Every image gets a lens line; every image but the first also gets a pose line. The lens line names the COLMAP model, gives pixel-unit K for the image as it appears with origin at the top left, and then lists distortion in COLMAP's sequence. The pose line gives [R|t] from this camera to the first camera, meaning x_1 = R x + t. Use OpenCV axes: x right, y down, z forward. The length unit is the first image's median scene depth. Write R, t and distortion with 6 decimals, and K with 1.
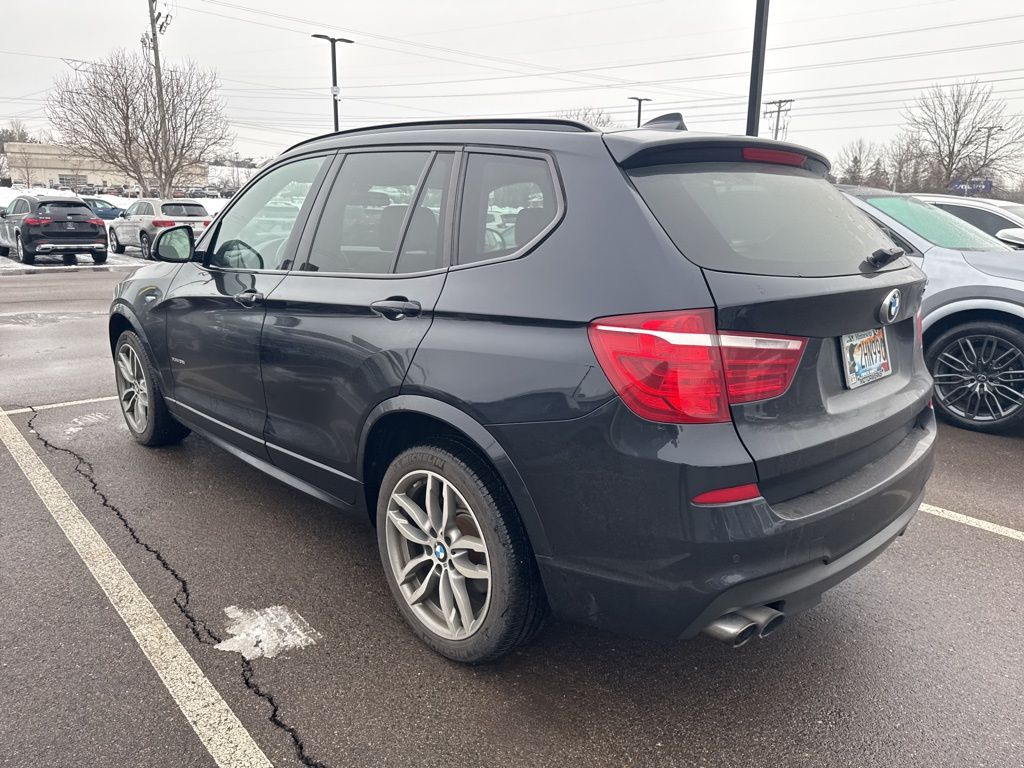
lens RADIAL K [[722.6, 0, 506.3], [0, 722.6, 378.5], [0, 0, 1]] dist [0.038936, -0.042604]
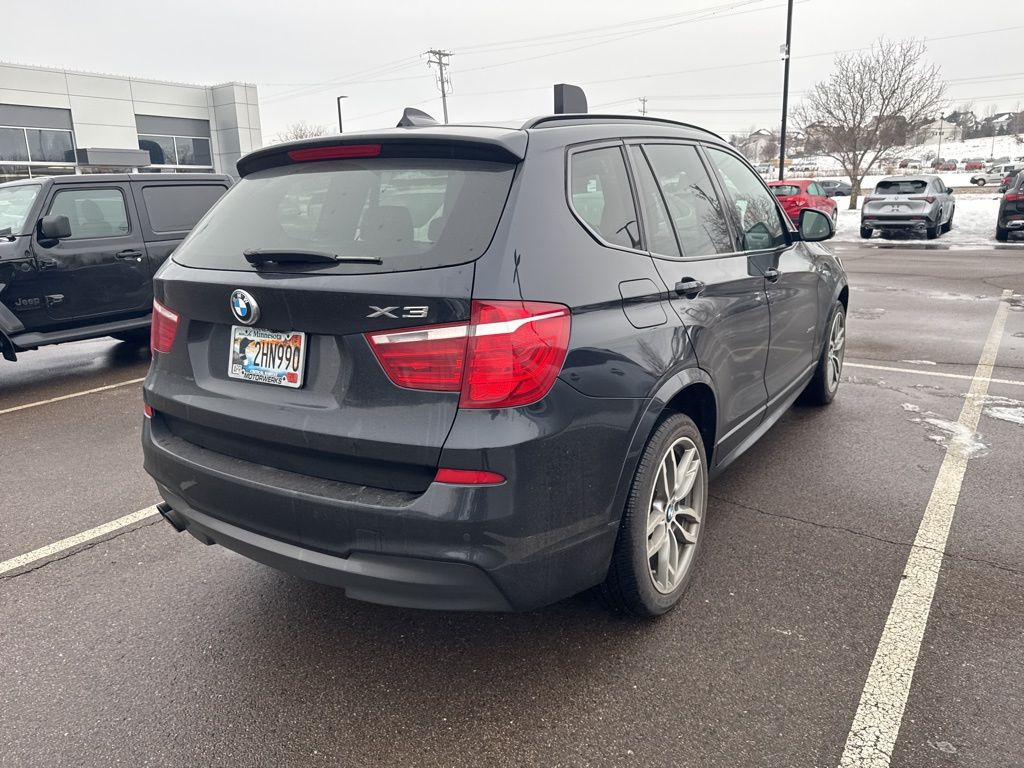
lens RADIAL K [[722.6, 0, 530.8], [0, 722.6, 376.6], [0, 0, 1]] dist [0.038936, -0.042604]
pose [[0.247717, 0.216411, -0.944353, 1.337498], [-0.184656, 0.967411, 0.173257, -0.212456], [0.951072, 0.131462, 0.279605, 0.942847]]
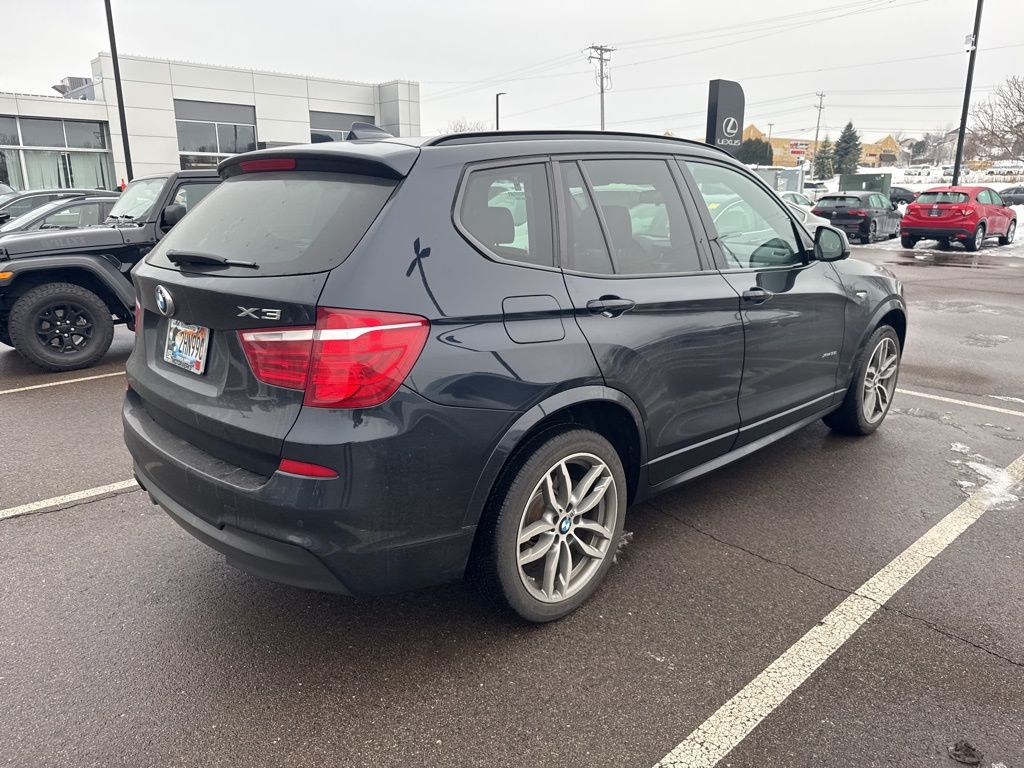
lens RADIAL K [[722.6, 0, 525.6], [0, 722.6, 387.5], [0, 0, 1]] dist [0.038936, -0.042604]
pose [[0.027370, 0.245971, -0.968891, 1.418977], [-0.219680, 0.947039, 0.234218, -0.304962], [0.975188, 0.206435, 0.079956, 1.263621]]
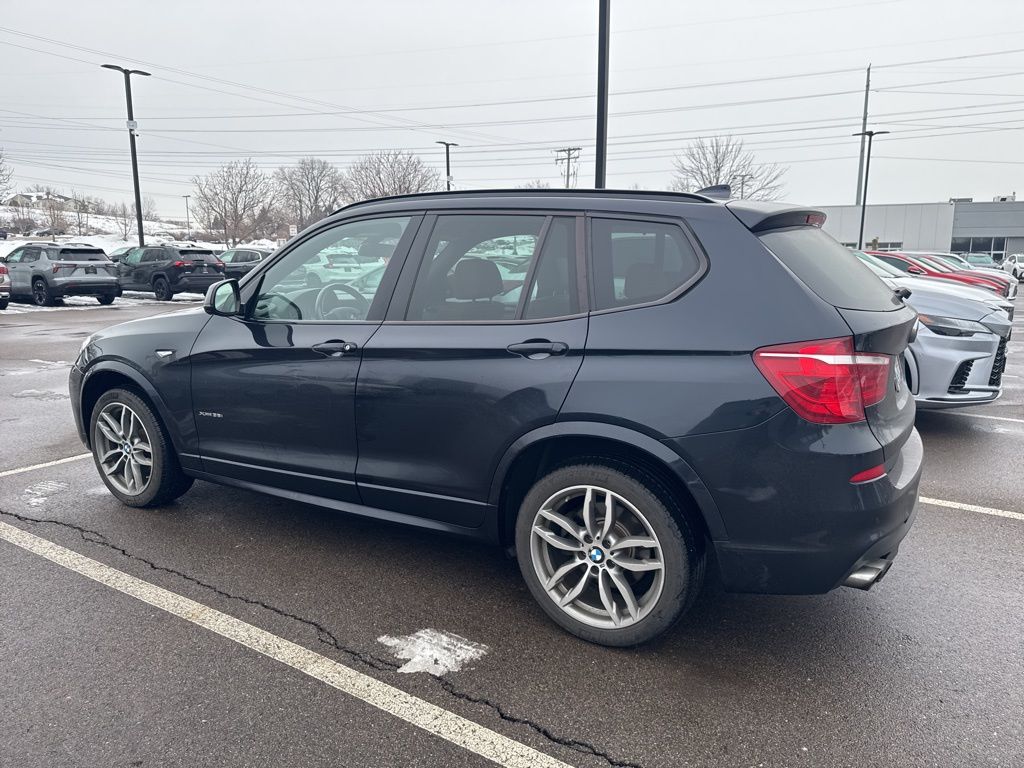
lens RADIAL K [[722.6, 0, 505.8], [0, 722.6, 379.5], [0, 0, 1]] dist [0.038936, -0.042604]
pose [[0.962135, -0.059183, 0.266072, -0.494783], [0.071920, 0.996672, -0.038376, -0.007461], [-0.262915, 0.056058, 0.963189, -0.095116]]
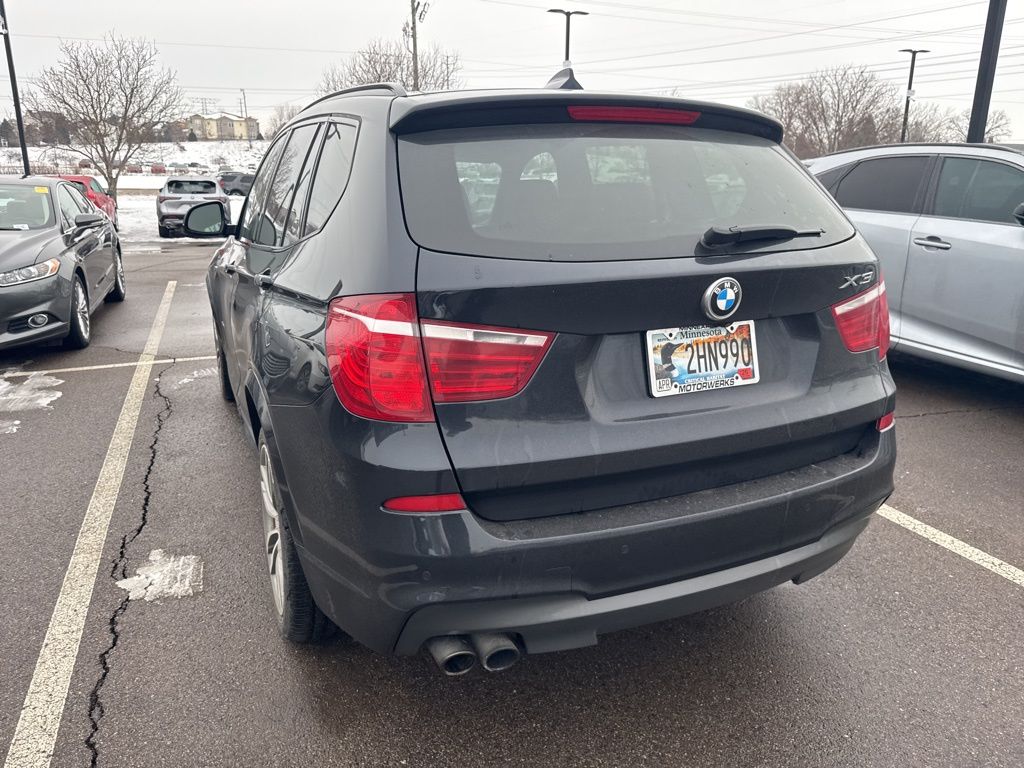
lens RADIAL K [[722.6, 0, 511.6], [0, 722.6, 382.7], [0, 0, 1]] dist [0.038936, -0.042604]
pose [[0.945753, 0.074327, -0.316270, 0.485338], [-0.062075, 0.996885, 0.048655, -0.026863], [0.318901, -0.026384, 0.947421, 0.142661]]
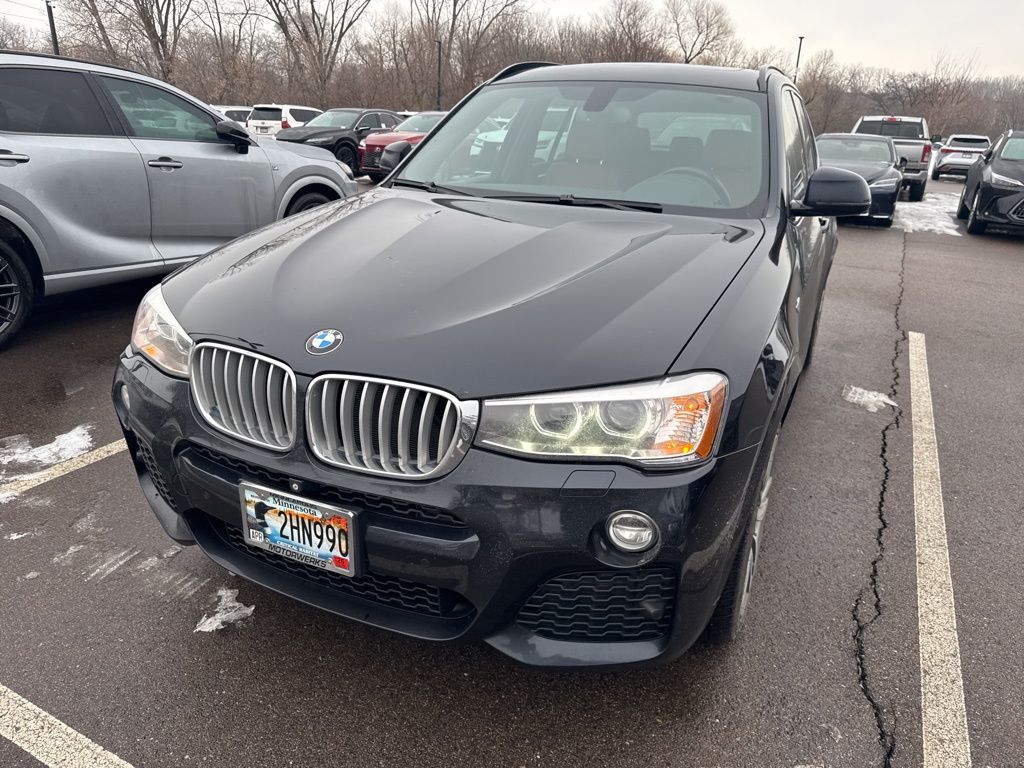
lens RADIAL K [[722.6, 0, 519.4], [0, 722.6, 383.0], [0, 0, 1]] dist [0.038936, -0.042604]
pose [[-0.372622, -0.345275, 0.861358, -1.496061], [0.161585, 0.889884, 0.426610, -0.545891], [-0.913807, 0.298147, -0.275799, 2.220379]]
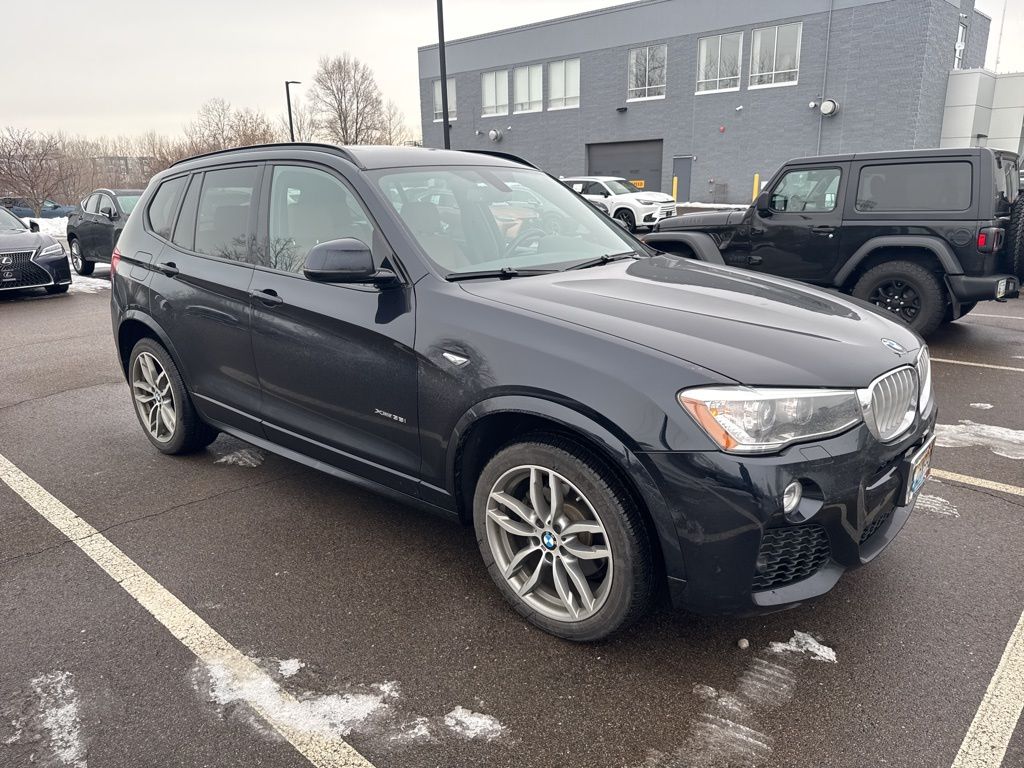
lens RADIAL K [[722.6, 0, 514.7], [0, 722.6, 383.7], [0, 0, 1]] dist [0.038936, -0.042604]
pose [[-0.994686, 0.033410, -0.097382, -0.218640], [-0.016441, 0.882194, 0.470598, -0.742282], [0.101632, 0.469699, -0.876957, 3.040900]]
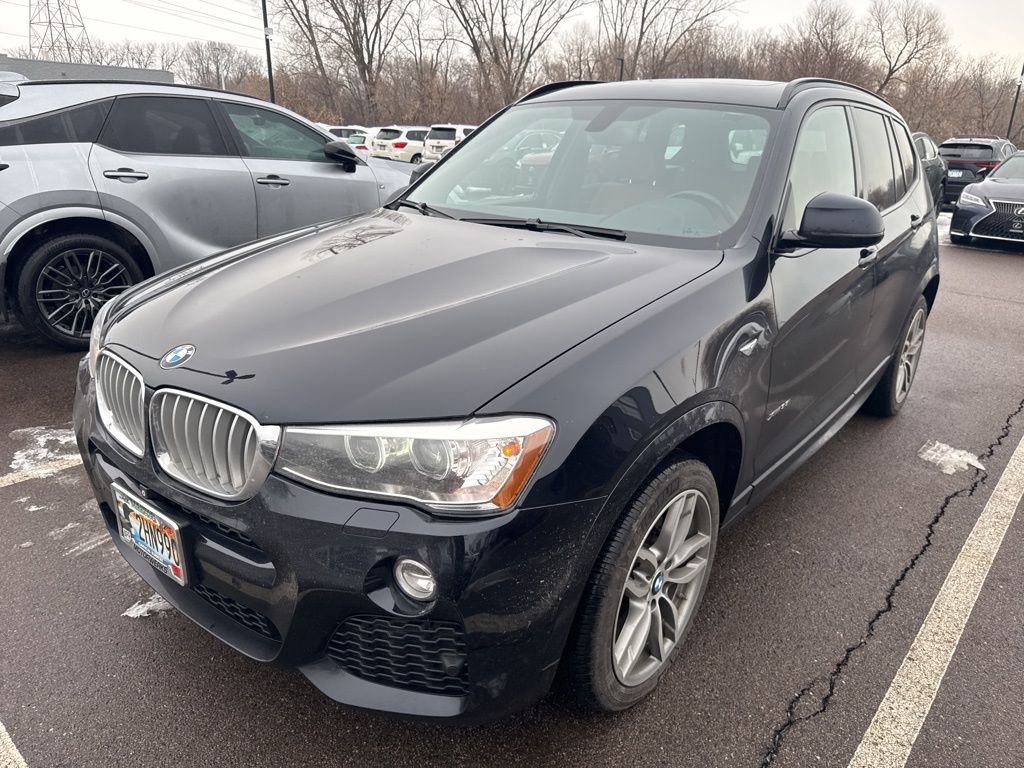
lens RADIAL K [[722.6, 0, 515.7], [0, 722.6, 388.0], [0, 0, 1]] dist [0.038936, -0.042604]
pose [[-0.137047, -0.351399, 0.926141, -1.540369], [0.186641, 0.909056, 0.372535, -0.495853], [-0.972822, 0.223911, -0.058998, 1.923472]]
